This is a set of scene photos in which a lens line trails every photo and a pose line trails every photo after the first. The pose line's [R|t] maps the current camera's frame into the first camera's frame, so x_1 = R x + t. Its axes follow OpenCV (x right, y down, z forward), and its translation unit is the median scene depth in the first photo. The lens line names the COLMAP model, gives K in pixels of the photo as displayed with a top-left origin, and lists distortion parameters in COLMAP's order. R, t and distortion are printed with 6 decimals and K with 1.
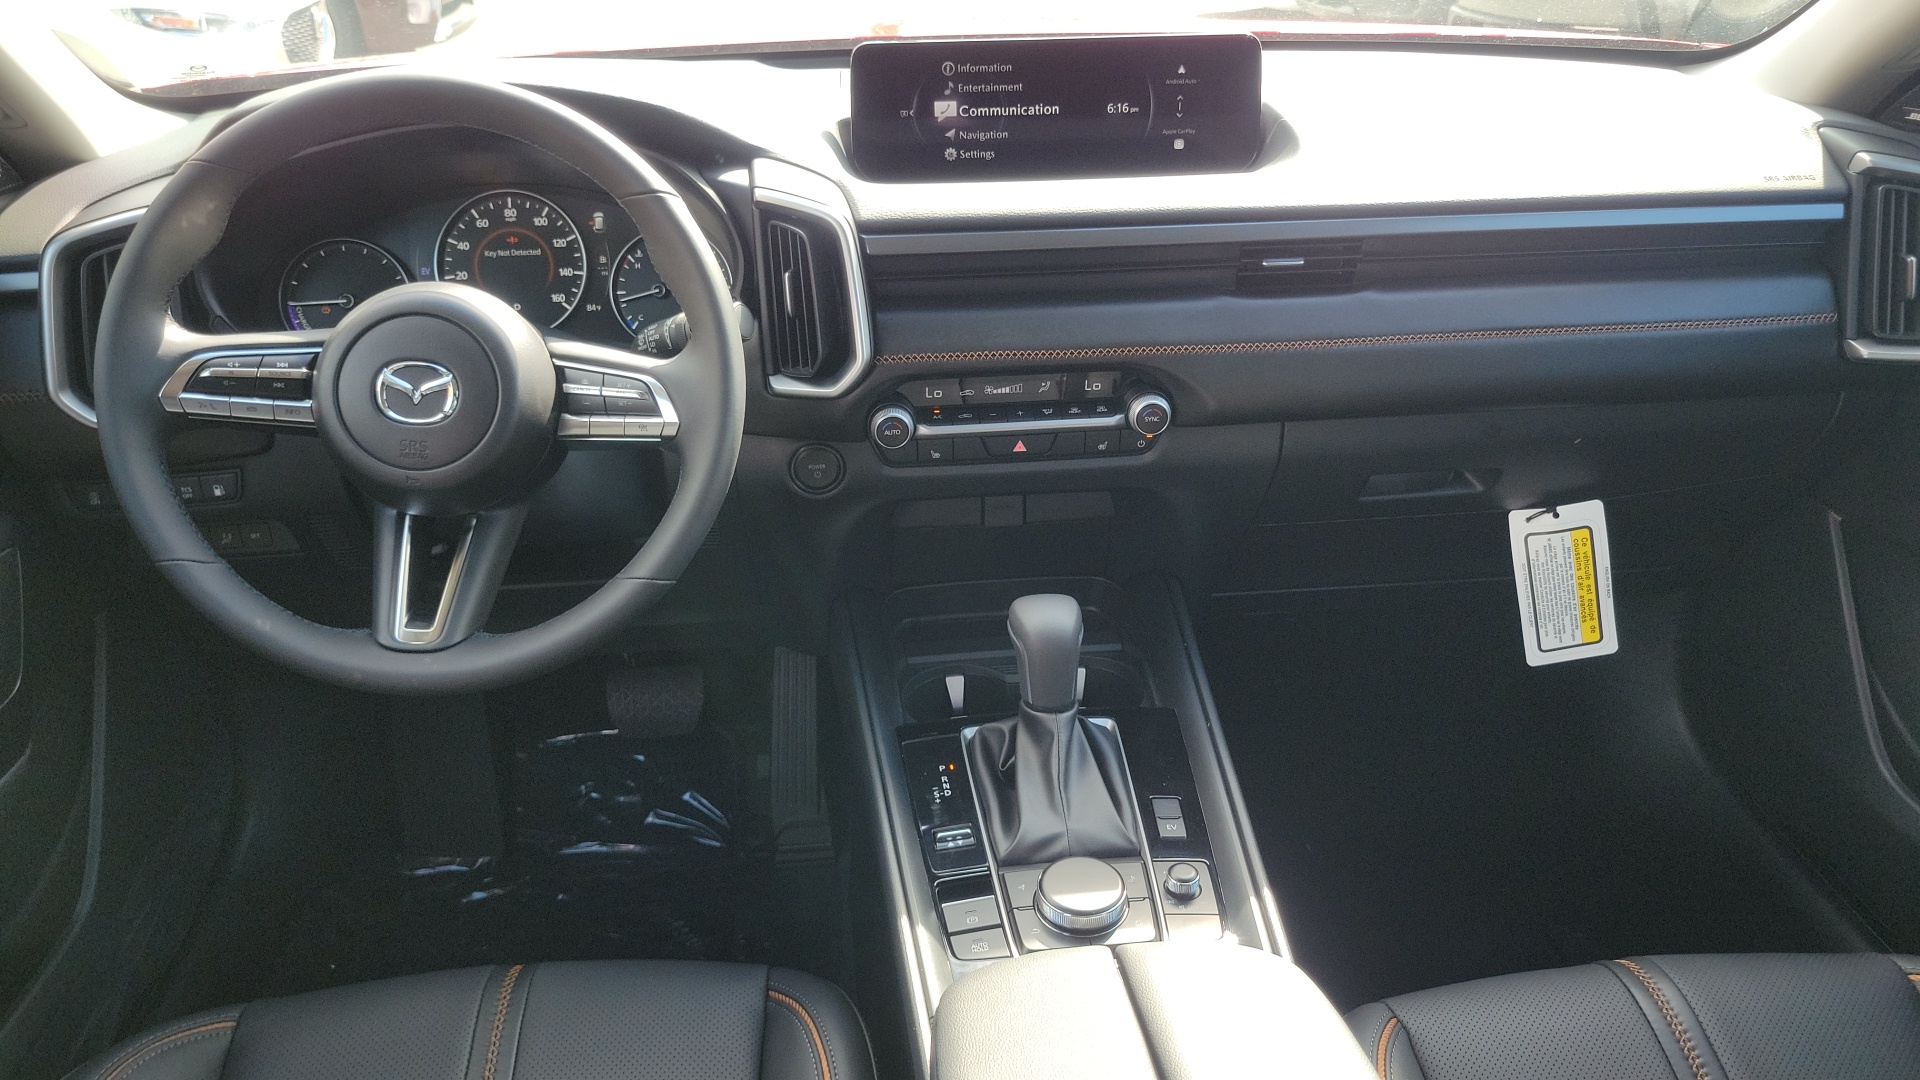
lens RADIAL K [[1418.7, 0, 968.1], [0, 1418.7, 541.8], [0, 0, 1]] dist [0.027186, -0.011970]
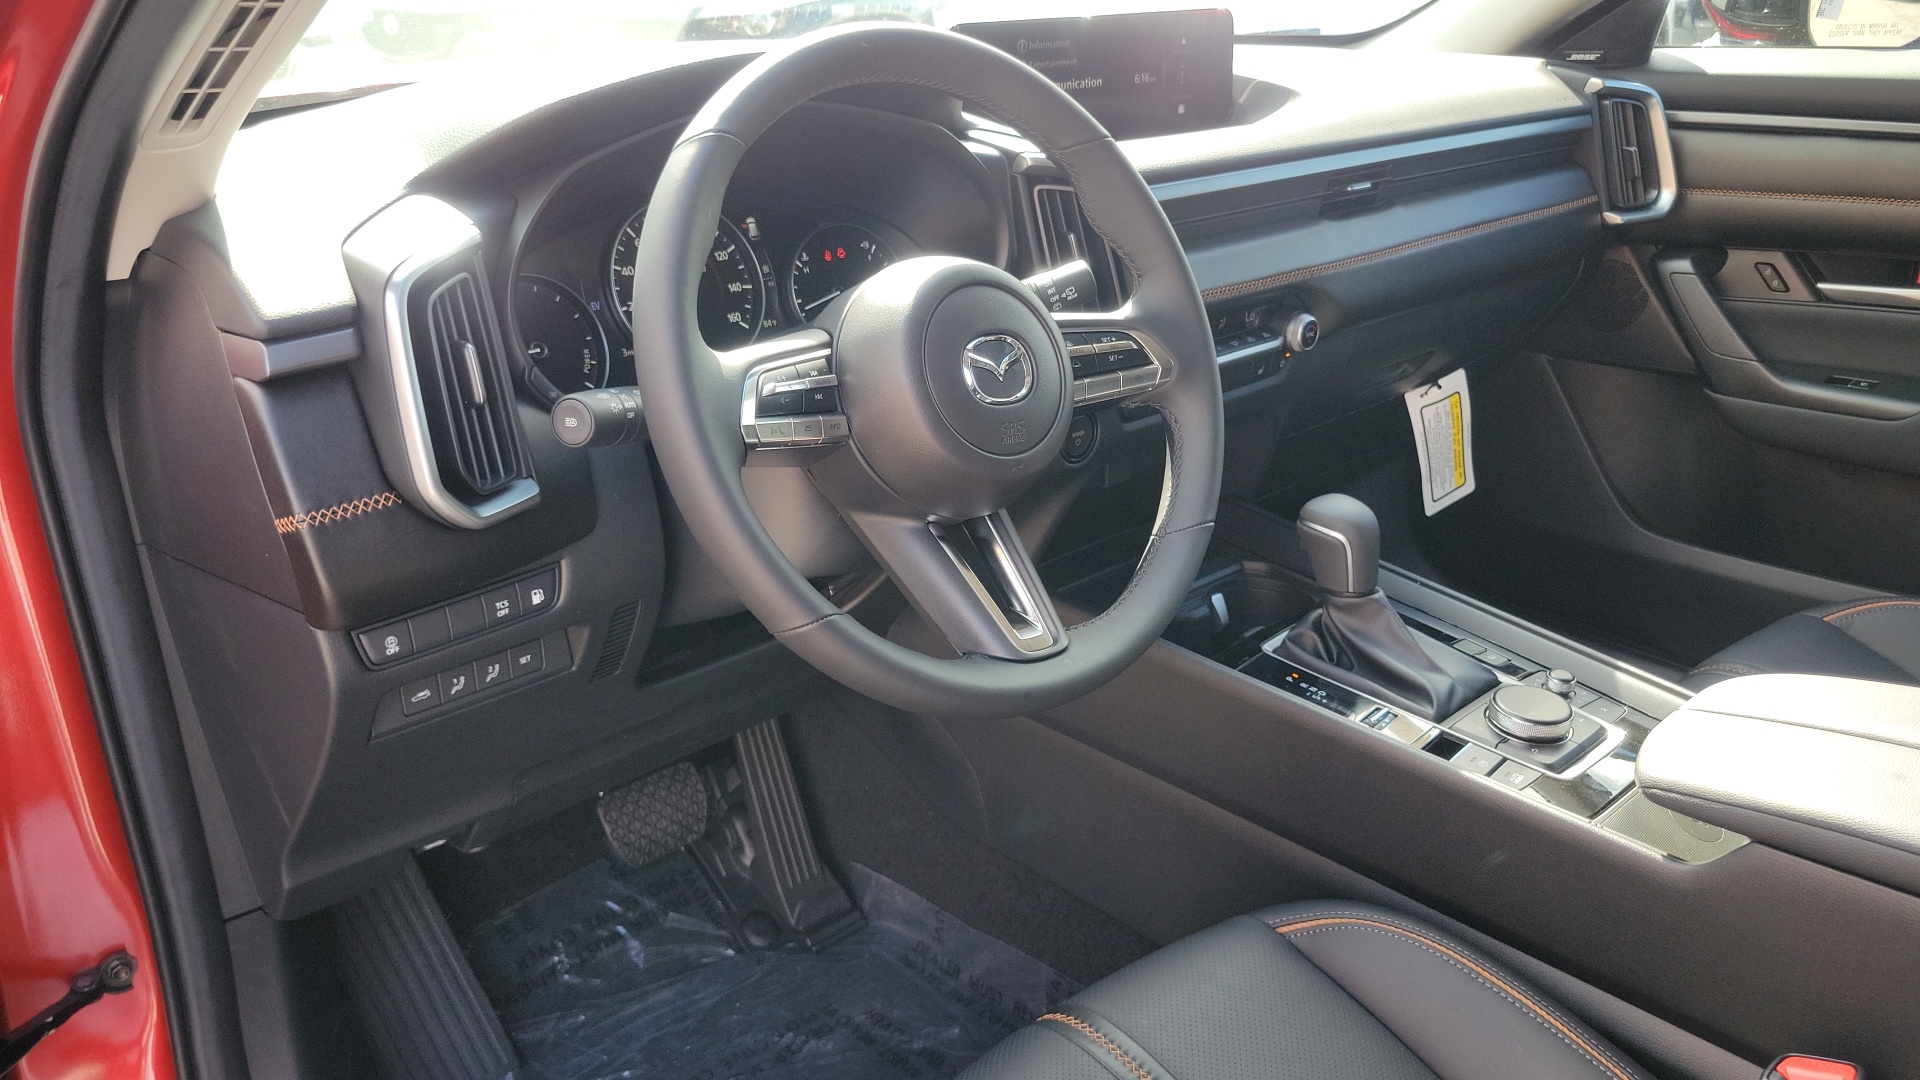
lens RADIAL K [[1443.1, 0, 957.6], [0, 1443.1, 546.4], [0, 0, 1]] dist [0.018397, 0.000754]
pose [[0.799224, -0.224350, 0.557591, -0.768096], [0.261232, 0.965176, 0.013907, -0.013695], [-0.541293, 0.134545, 0.829999, 0.229449]]
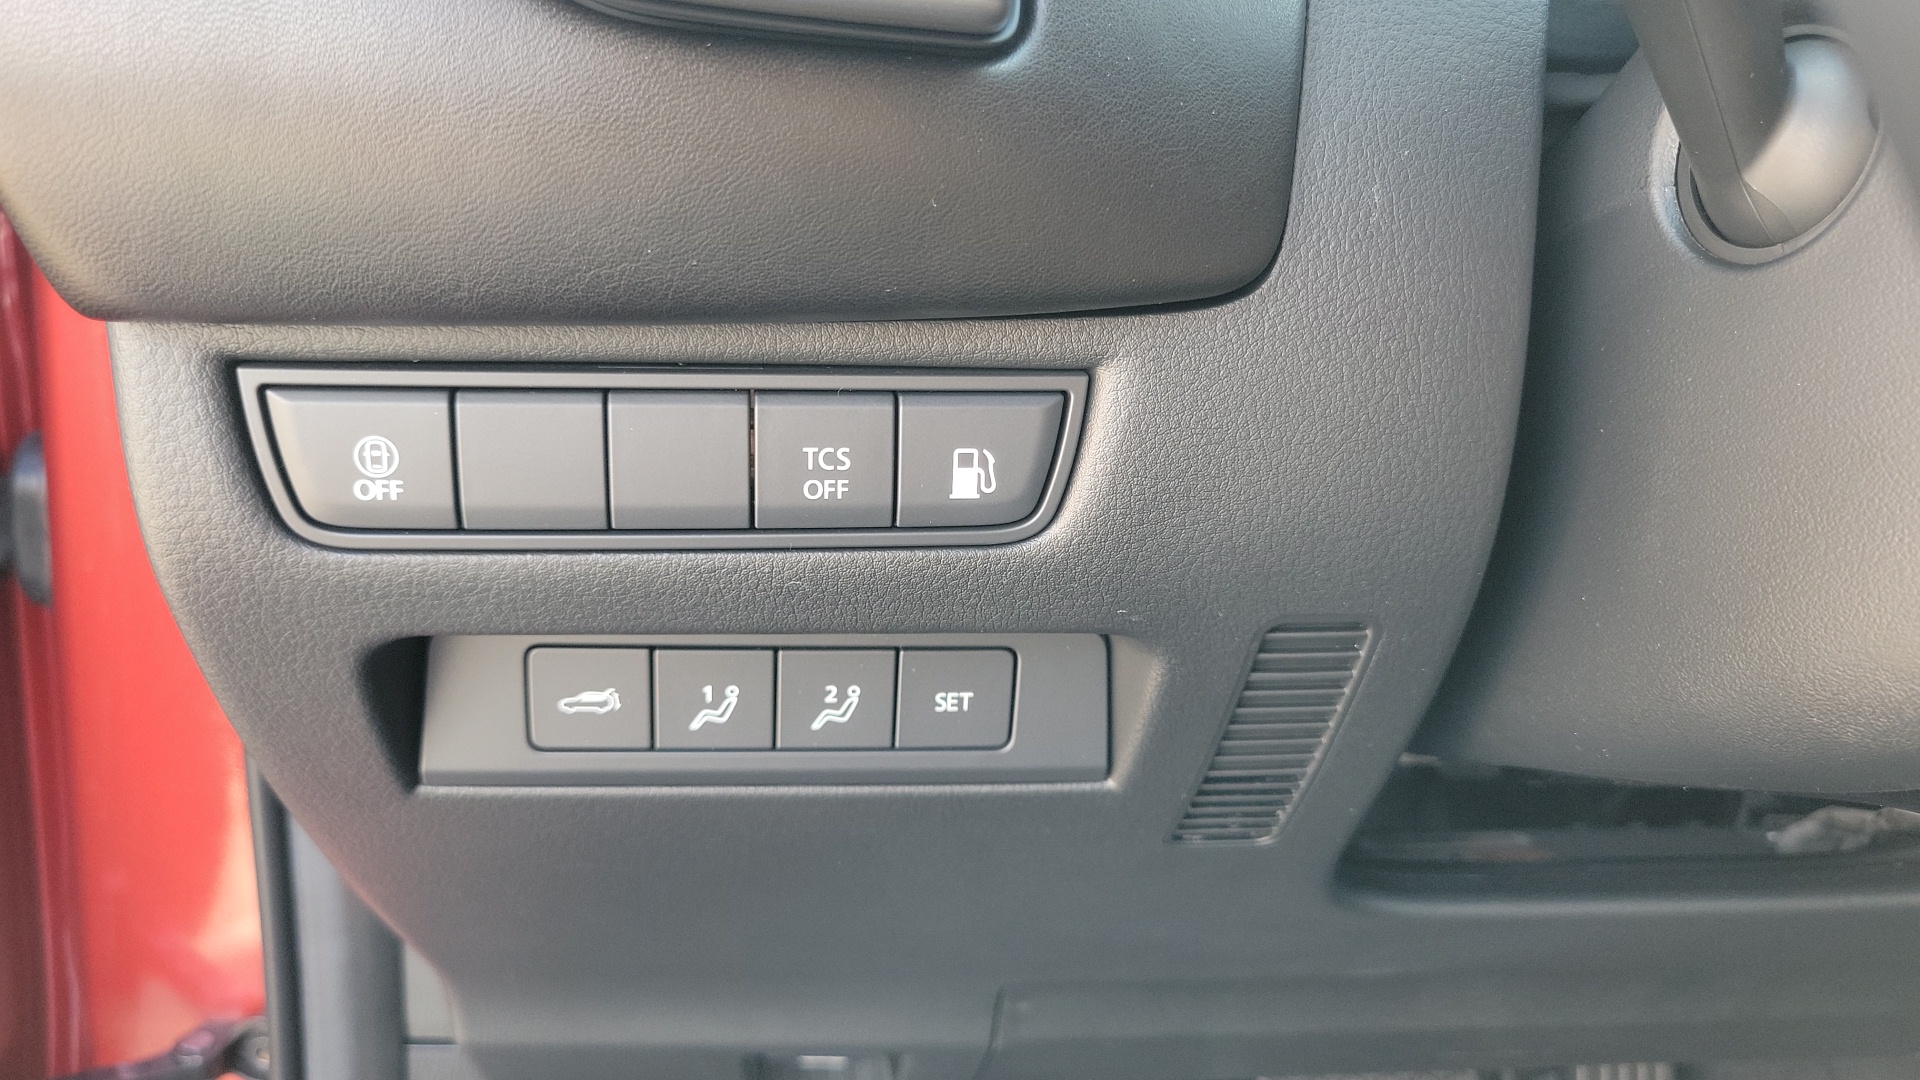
lens RADIAL K [[1443.1, 0, 957.6], [0, 1443.1, 546.4], [0, 0, 1]] dist [0.018397, 0.000754]
pose [[0.997658, 0.061140, 0.030652, -0.531280], [-0.057124, 0.991354, -0.118129, -0.001499], [-0.037609, 0.116102, 0.992525, 0.794179]]
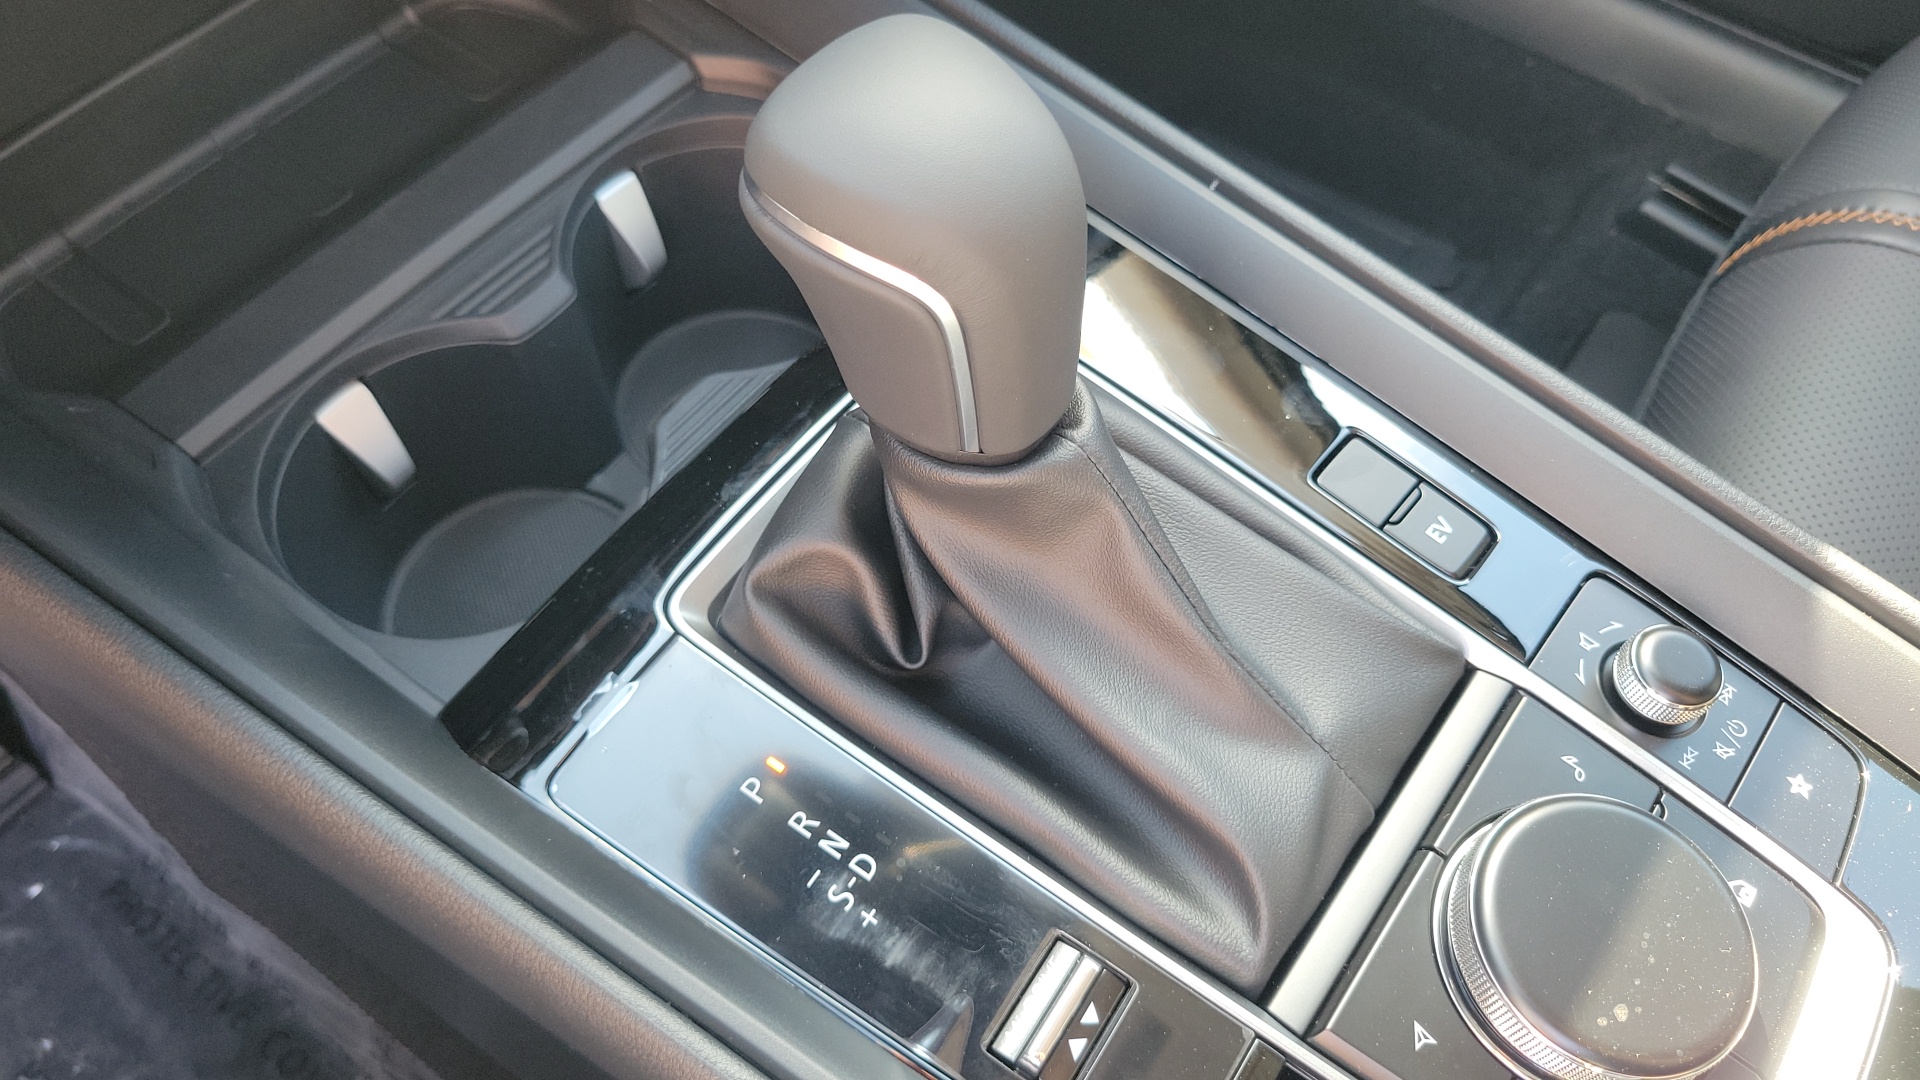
lens RADIAL K [[1443.1, 0, 957.6], [0, 1443.1, 546.4], [0, 0, 1]] dist [0.018397, 0.000754]
pose [[0.675274, -0.599548, 0.429590, -0.085130], [0.277152, 0.746019, 0.605511, -0.042518], [-0.683515, -0.289824, 0.669933, 0.771222]]
